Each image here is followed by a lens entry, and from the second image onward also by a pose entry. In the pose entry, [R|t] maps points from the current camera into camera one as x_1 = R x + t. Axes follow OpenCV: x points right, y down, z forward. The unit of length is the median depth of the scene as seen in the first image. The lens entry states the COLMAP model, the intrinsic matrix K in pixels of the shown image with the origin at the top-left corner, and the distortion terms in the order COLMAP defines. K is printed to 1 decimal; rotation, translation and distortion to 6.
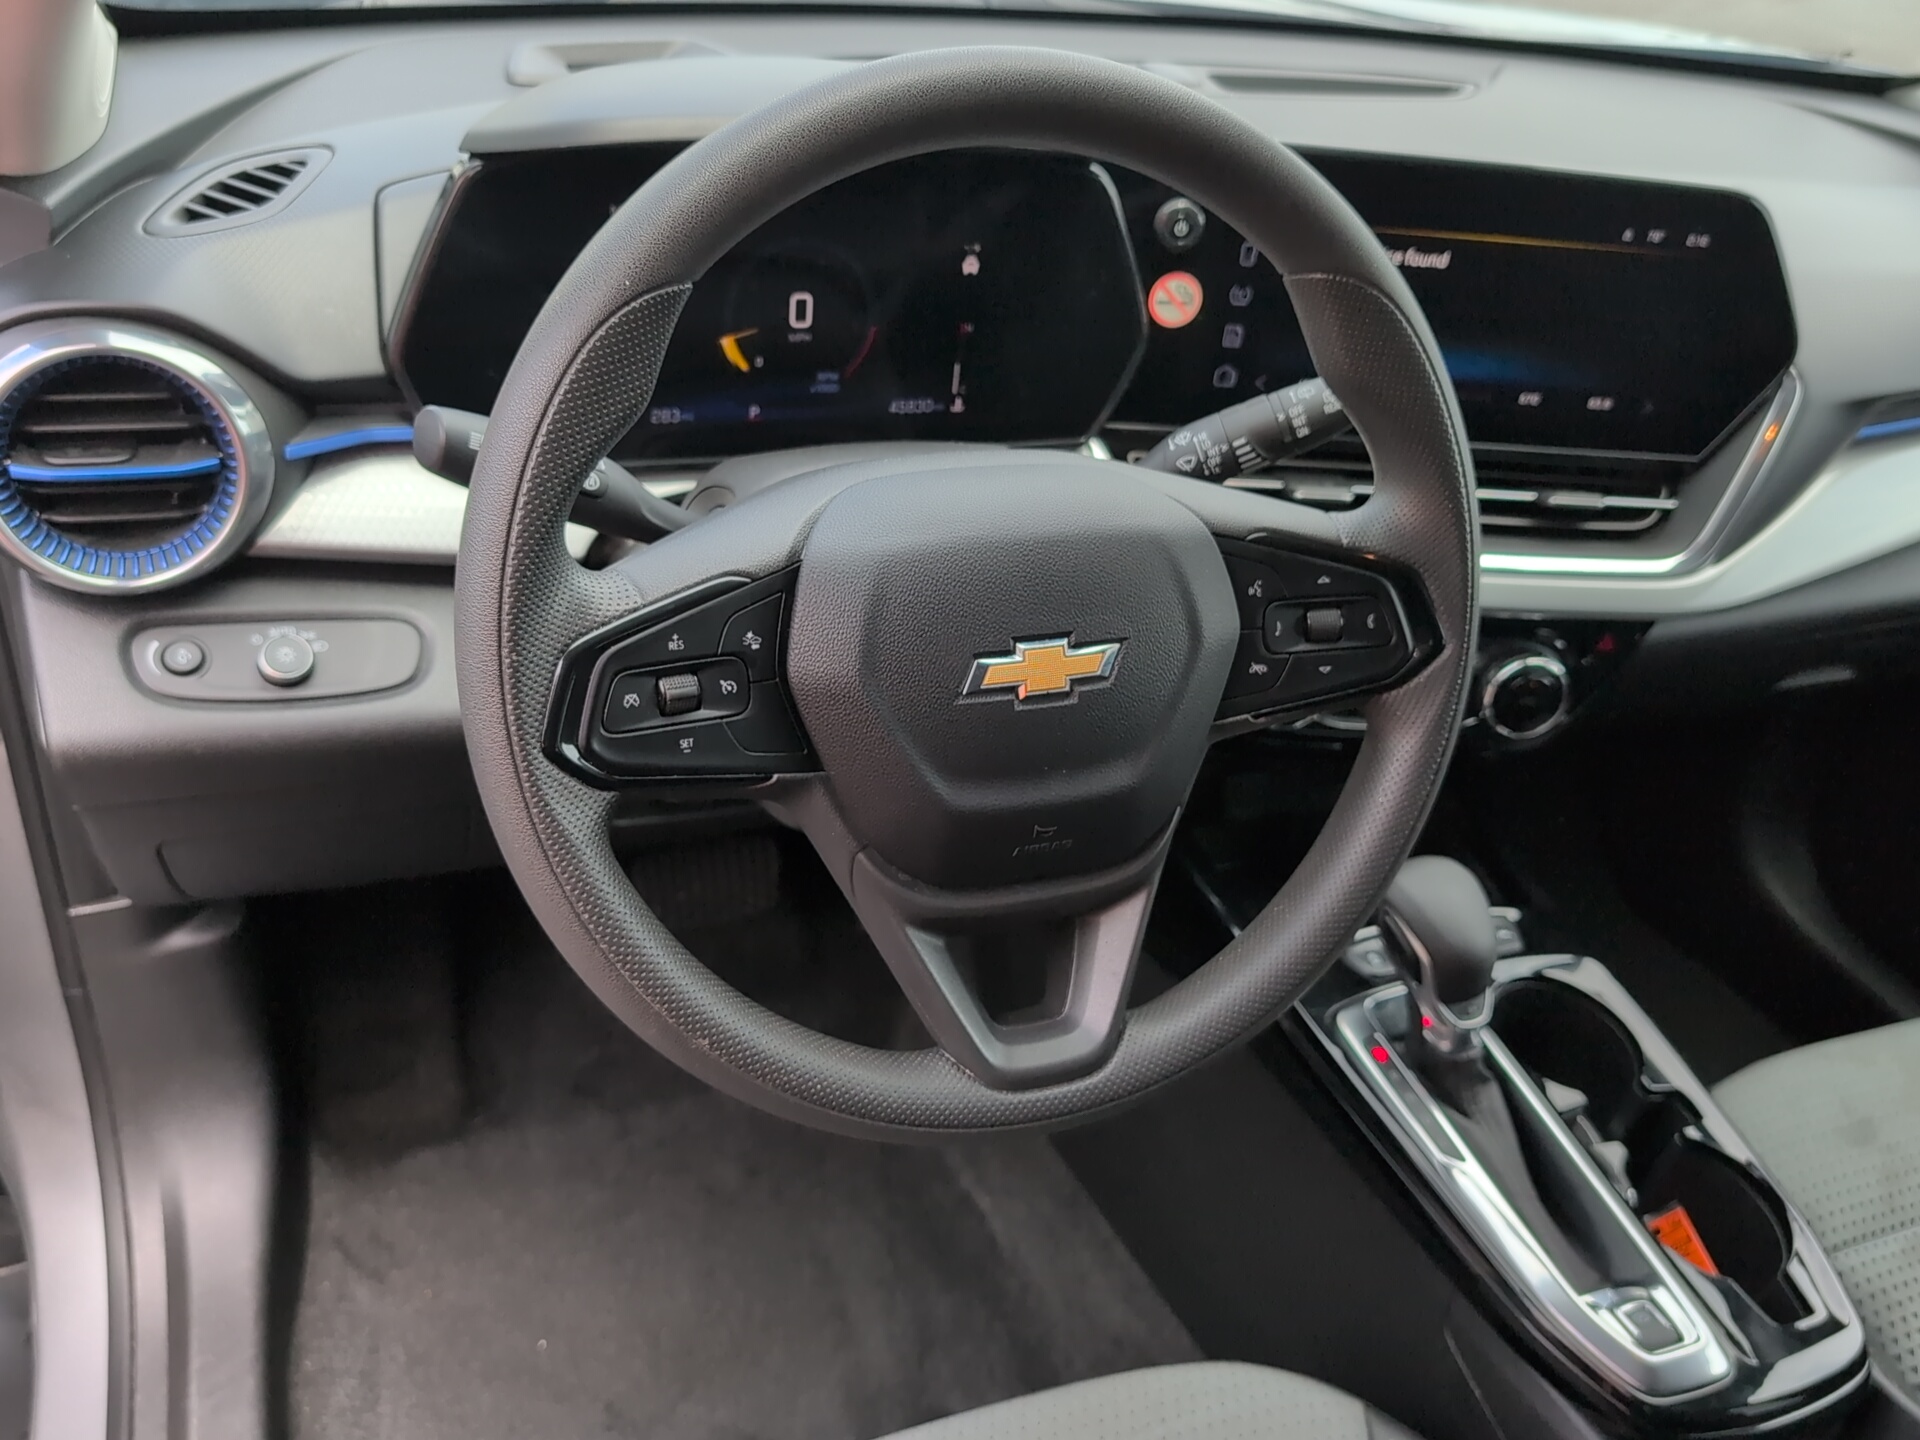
lens RADIAL K [[1617.5, 0, 960.0], [0, 1617.5, 720.0], [0, 0, 1]] dist [0.005367, -0.007952]
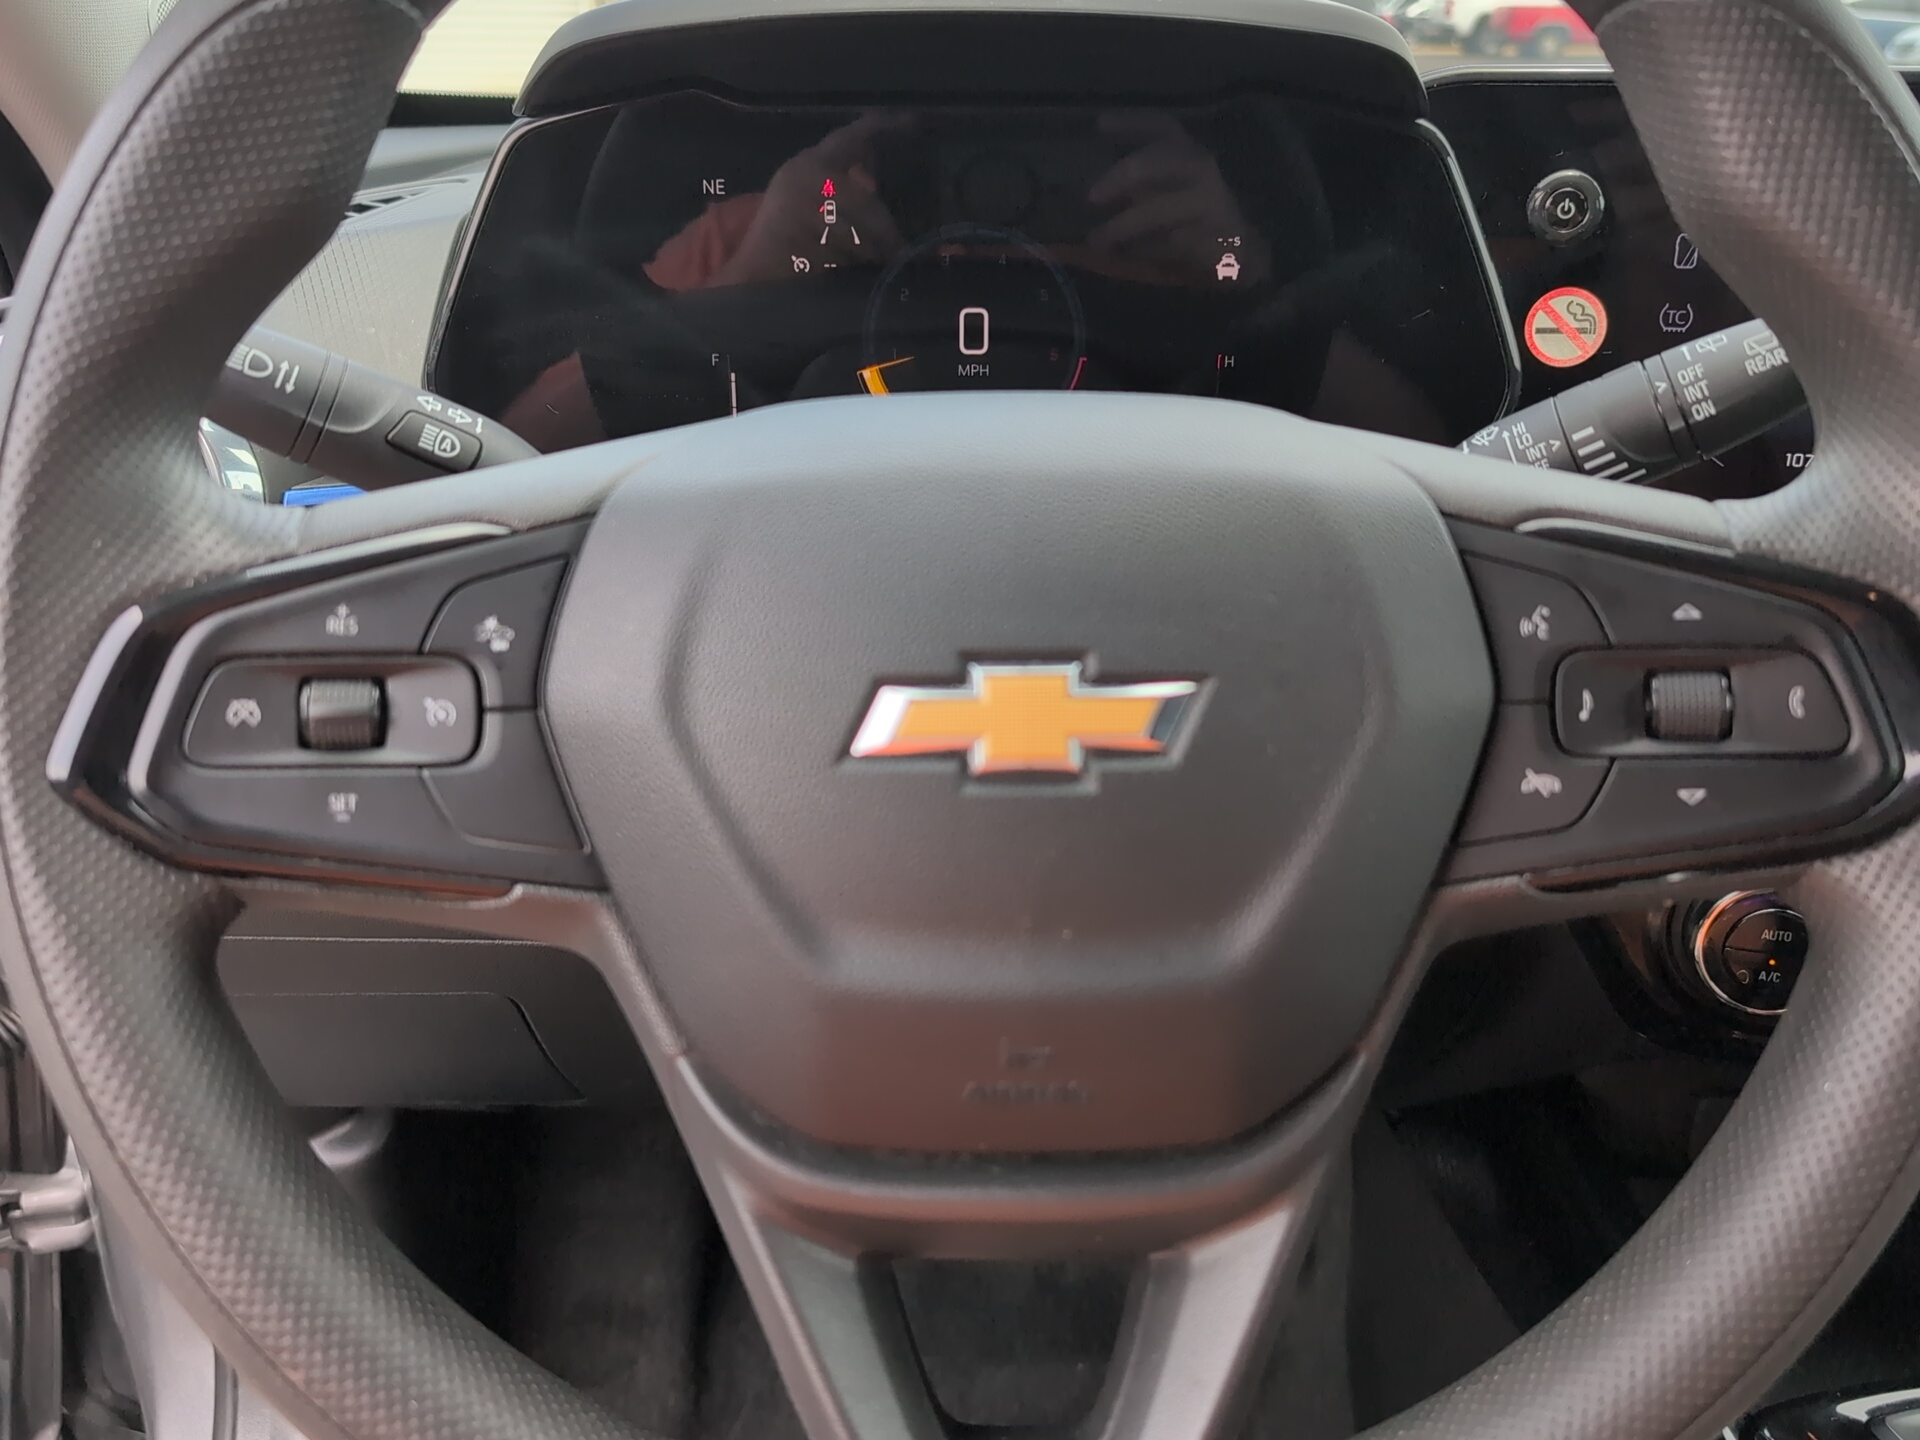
lens RADIAL K [[1617.5, 0, 960.0], [0, 1617.5, 720.0], [0, 0, 1]] dist [0.005367, -0.007952]
pose [[0.936444, 0.029969, -0.349535, 0.191536], [-0.098877, 0.978499, -0.181005, 0.057016], [0.336595, 0.204062, 0.919273, 0.480739]]
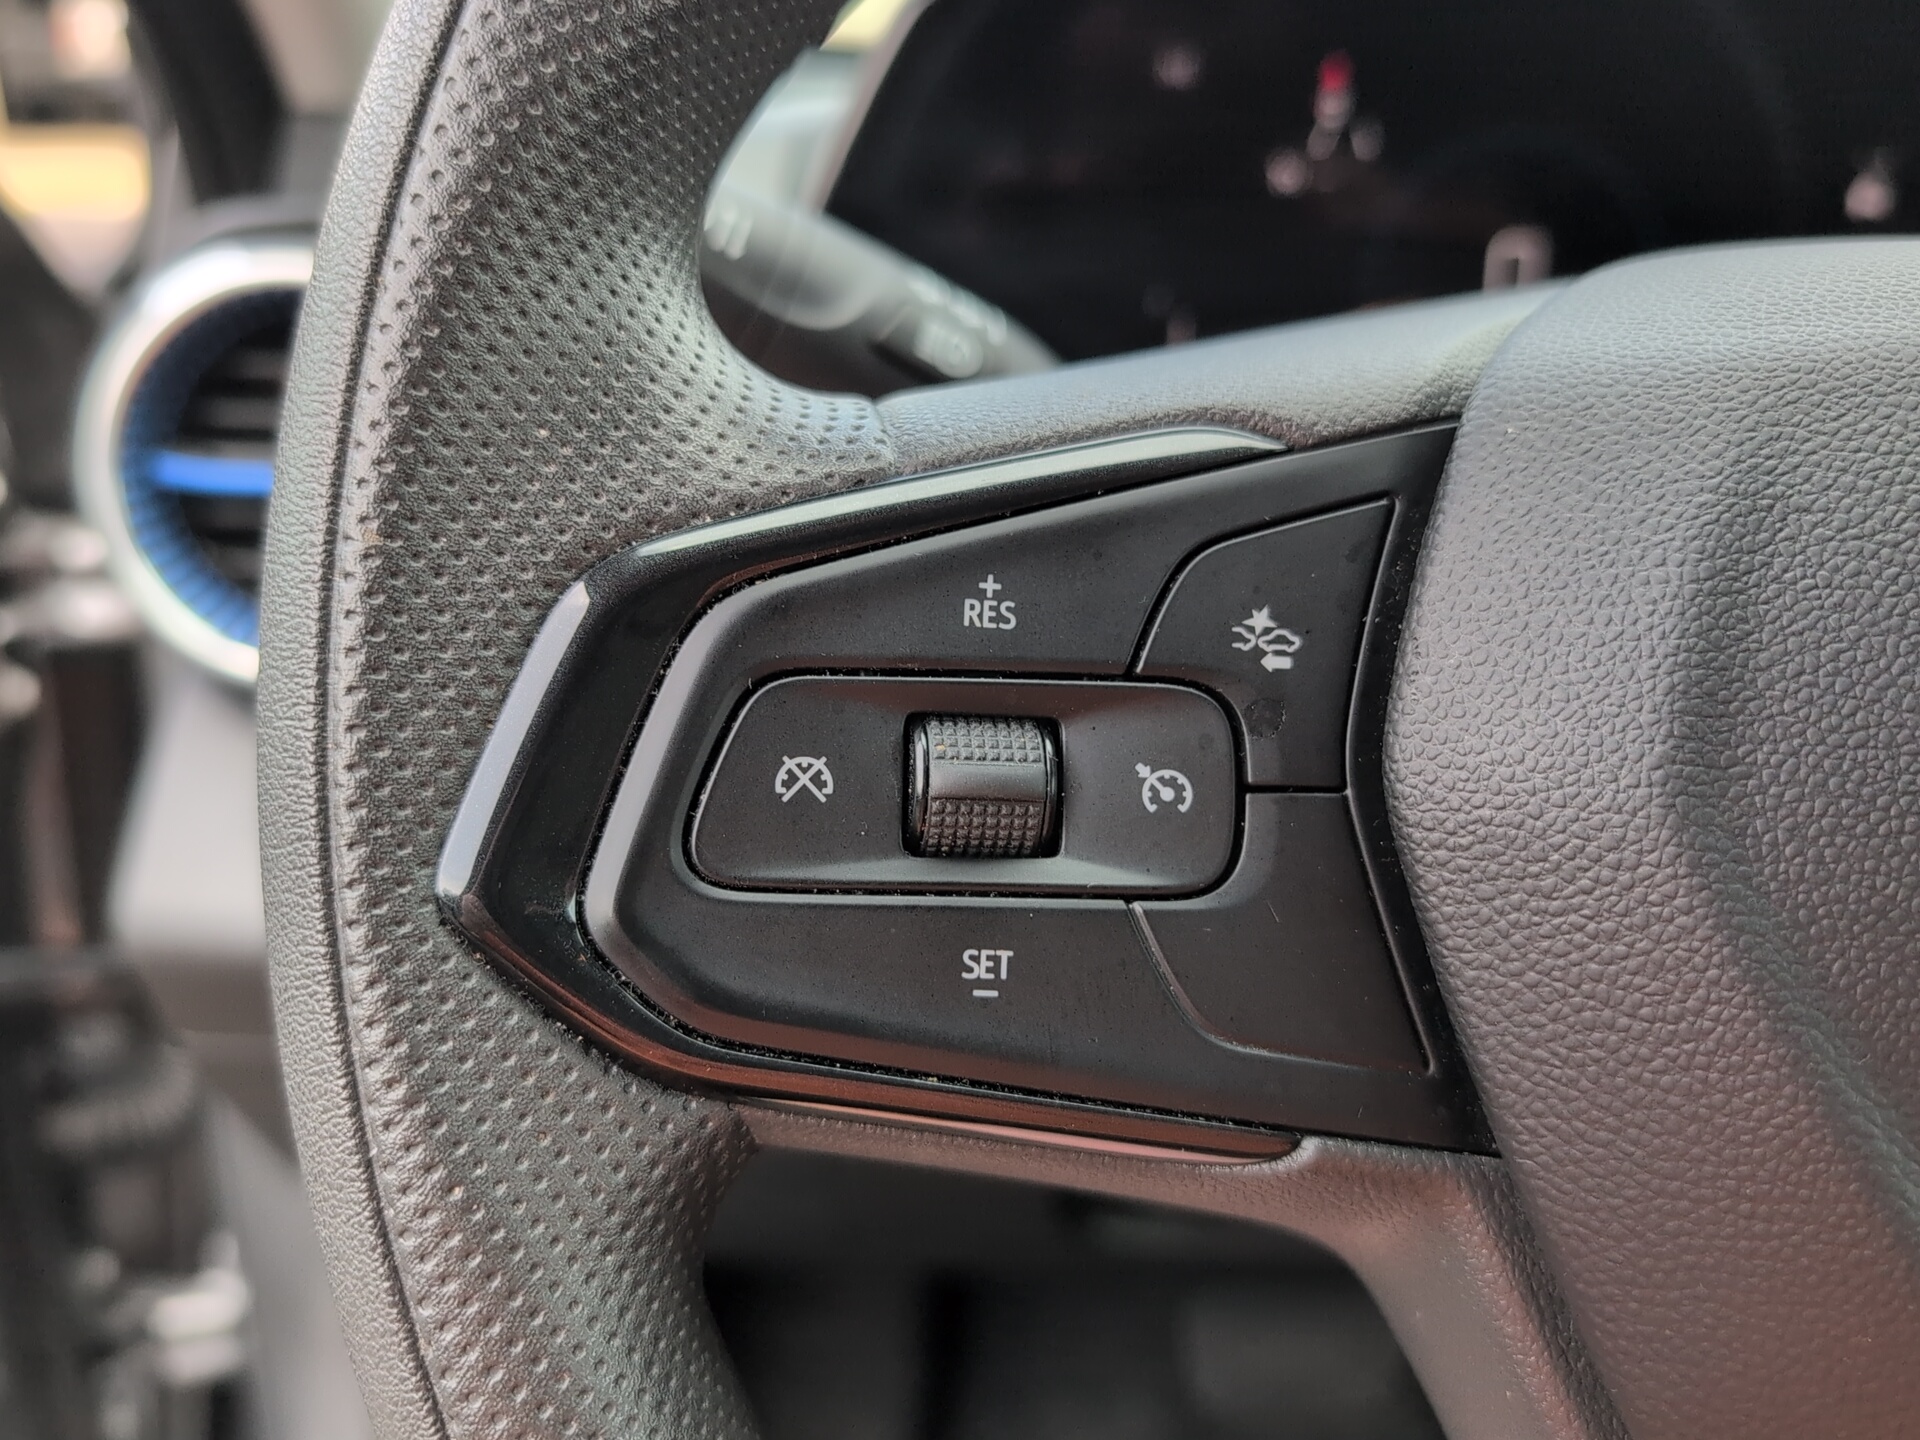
lens RADIAL K [[1617.5, 0, 960.0], [0, 1617.5, 720.0], [0, 0, 1]] dist [0.005367, -0.007952]
pose [[0.913626, 0.043573, -0.404215, -0.054450], [-0.139189, 0.967680, -0.210289, 0.028279], [0.381988, 0.248388, 0.890162, 0.640123]]
